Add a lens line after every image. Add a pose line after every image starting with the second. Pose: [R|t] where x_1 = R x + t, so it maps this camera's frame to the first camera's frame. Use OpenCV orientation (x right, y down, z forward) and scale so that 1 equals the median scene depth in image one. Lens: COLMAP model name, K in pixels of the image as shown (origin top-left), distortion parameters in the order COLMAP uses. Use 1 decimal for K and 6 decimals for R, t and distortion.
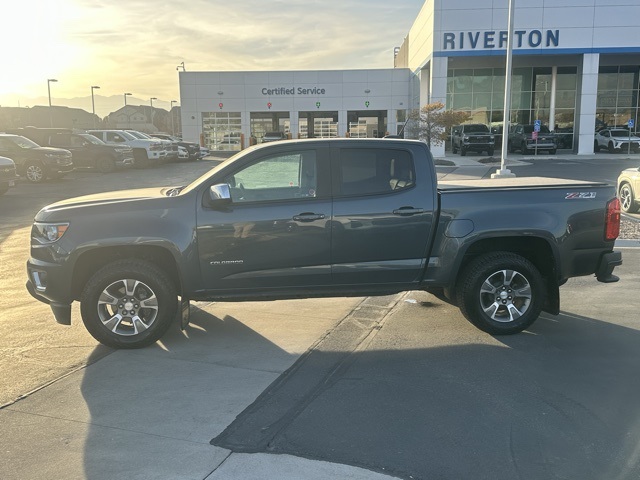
lens RADIAL K [[617.6, 0, 322.8], [0, 617.6, 238.0], [0, 0, 1]] dist [0.166405, -0.321198]
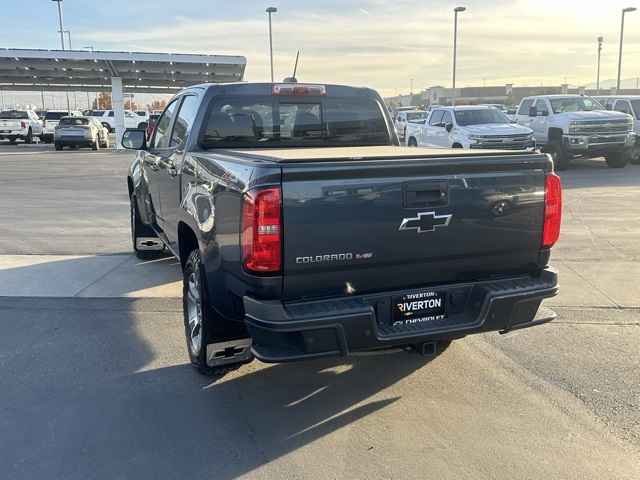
lens RADIAL K [[617.6, 0, 322.8], [0, 617.6, 238.0], [0, 0, 1]] dist [0.166405, -0.321198]
pose [[0.266640, 0.187831, -0.945316, 0.947767], [-0.138831, 0.978082, 0.155182, -0.109780], [0.953745, 0.089861, 0.286873, 0.925770]]
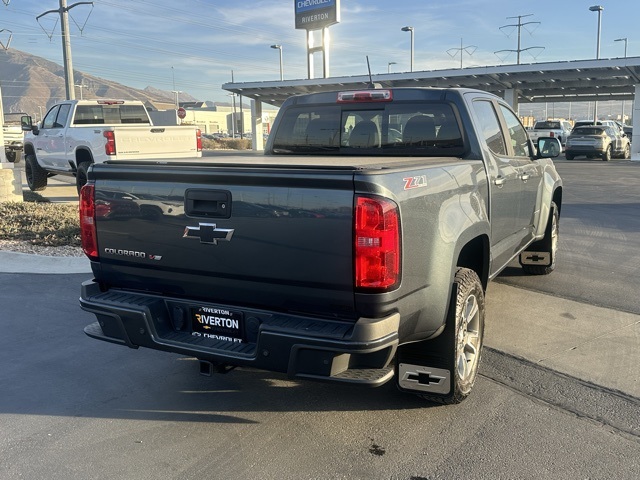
lens RADIAL K [[617.6, 0, 322.8], [0, 617.6, 238.0], [0, 0, 1]] dist [0.166405, -0.321198]
pose [[-0.559584, 0.150712, -0.814955, 0.825957], [-0.107625, 0.961785, 0.251765, -0.186291], [0.821756, 0.228593, -0.521979, 1.501224]]
